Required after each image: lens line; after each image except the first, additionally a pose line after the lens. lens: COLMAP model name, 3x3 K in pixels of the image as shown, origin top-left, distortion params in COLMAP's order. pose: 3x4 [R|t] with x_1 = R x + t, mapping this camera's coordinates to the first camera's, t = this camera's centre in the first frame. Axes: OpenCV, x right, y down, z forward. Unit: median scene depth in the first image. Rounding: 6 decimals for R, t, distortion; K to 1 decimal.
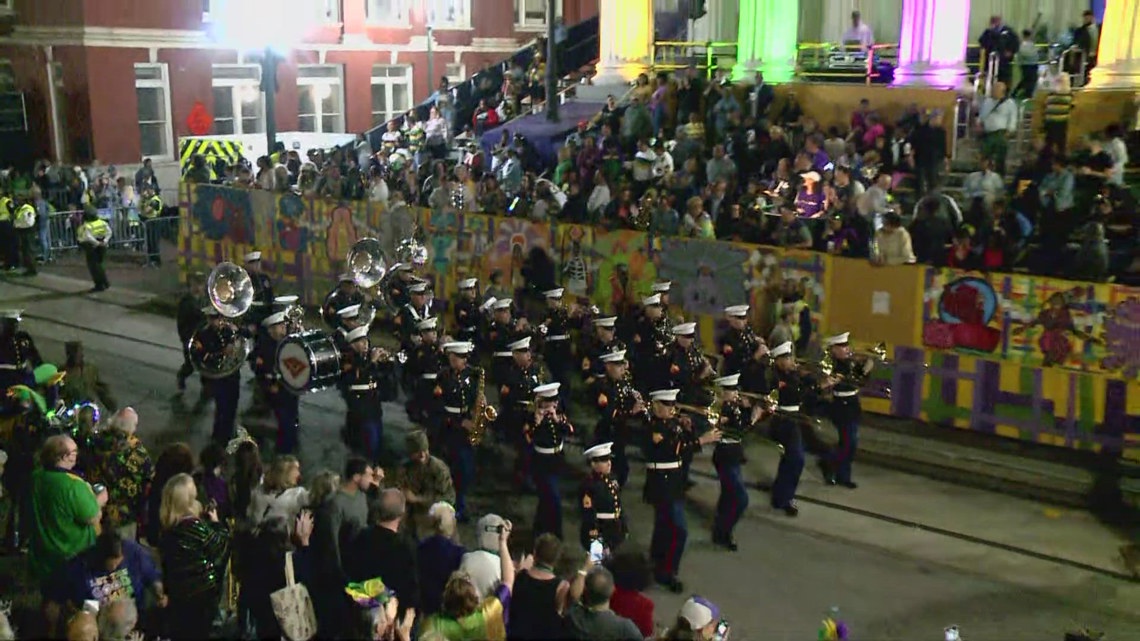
lens RADIAL K [[1267.6, 0, 570.0], [0, 1267.6, 320.5], [0, 0, 1]] dist [-0.105442, 0.656758]
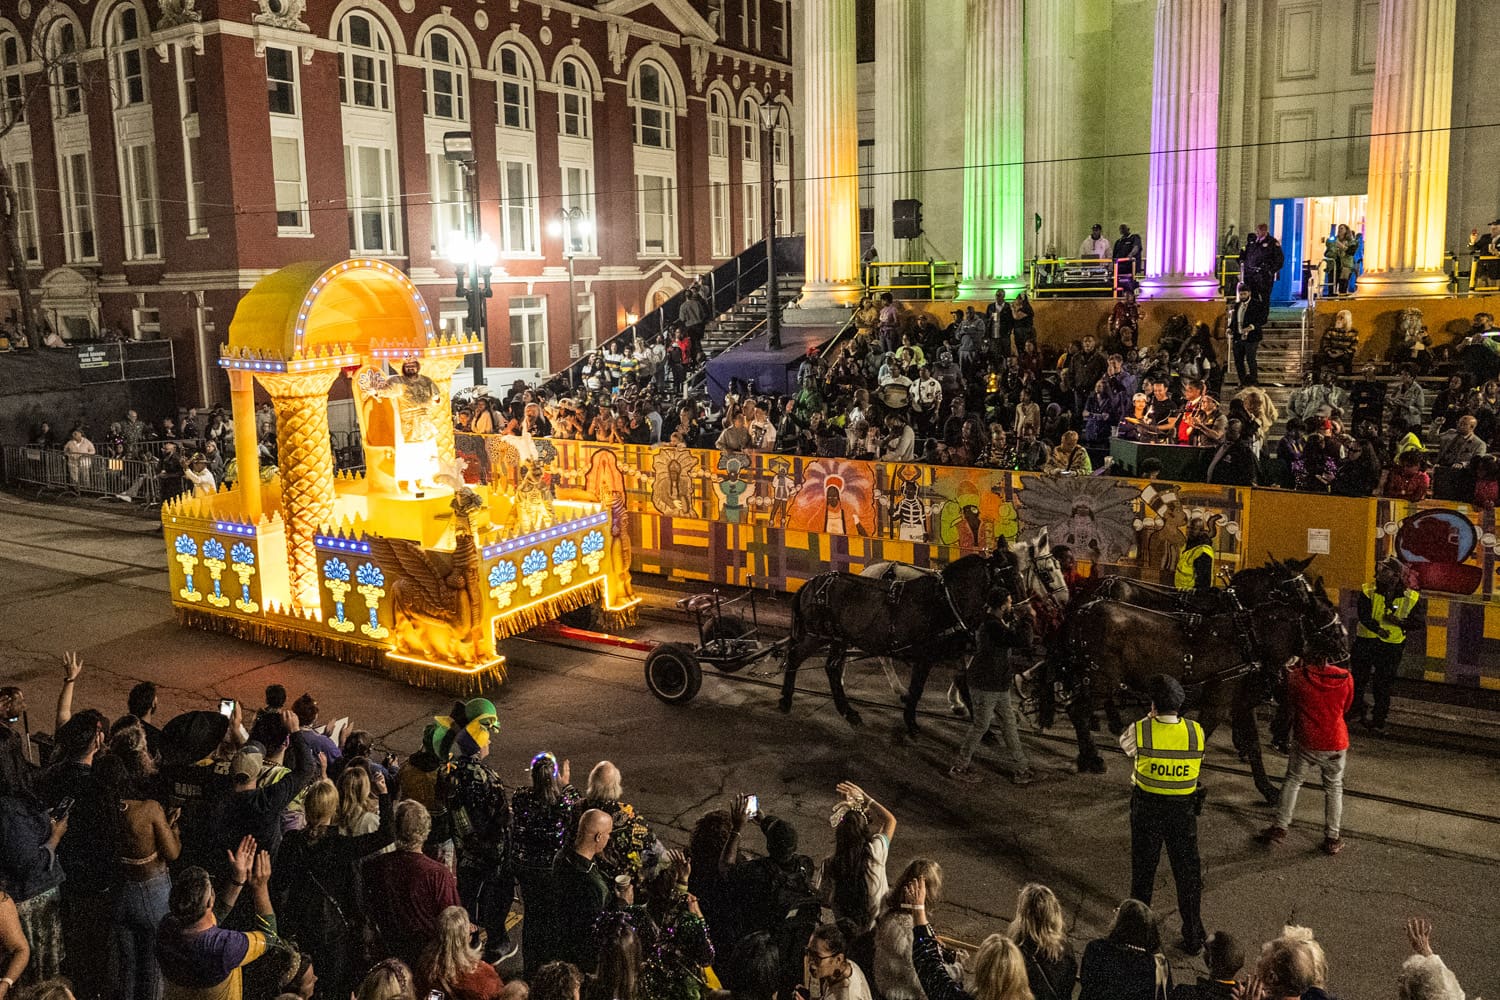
lens RADIAL K [[1177.6, 0, 719.5], [0, 1177.6, 455.4], [0, 0, 1]] dist [-0.002356, -0.004422]
pose [[0.995267, -0.044893, 0.086188, -0.169779], [0.050000, 0.997061, -0.058041, -0.033285], [-0.083329, 0.062076, 0.994587, 0.151275]]
